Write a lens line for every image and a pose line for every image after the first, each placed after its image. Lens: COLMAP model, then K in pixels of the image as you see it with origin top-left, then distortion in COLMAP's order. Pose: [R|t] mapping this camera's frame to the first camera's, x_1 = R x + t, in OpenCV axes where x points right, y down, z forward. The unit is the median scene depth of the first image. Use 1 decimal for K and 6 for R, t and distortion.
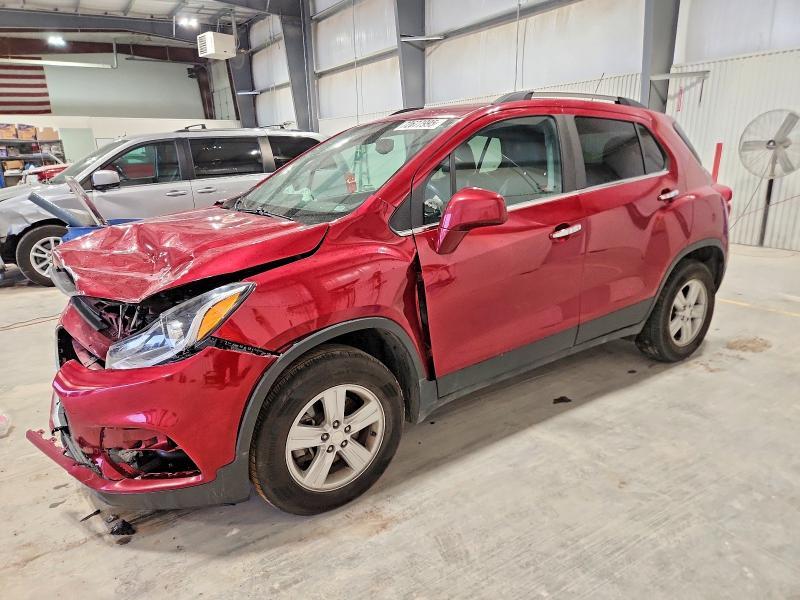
lens RADIAL K [[582.1, 0, 400.0], [0, 582.1, 300.0], [0, 0, 1]] dist [0.008294, -0.000506]
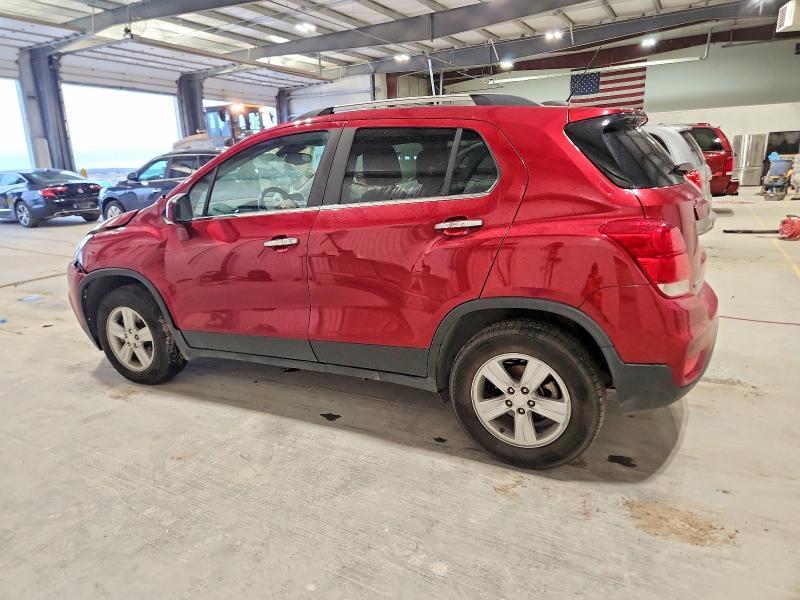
lens RADIAL K [[599.0, 0, 400.0], [0, 599.0, 300.0], [0, 0, 1]] dist [0.022338, -0.002252]
pose [[0.418851, 0.215694, -0.882066, 1.257291], [-0.206030, 0.968619, 0.139025, -0.196867], [0.884373, 0.123501, 0.450147, 0.663651]]
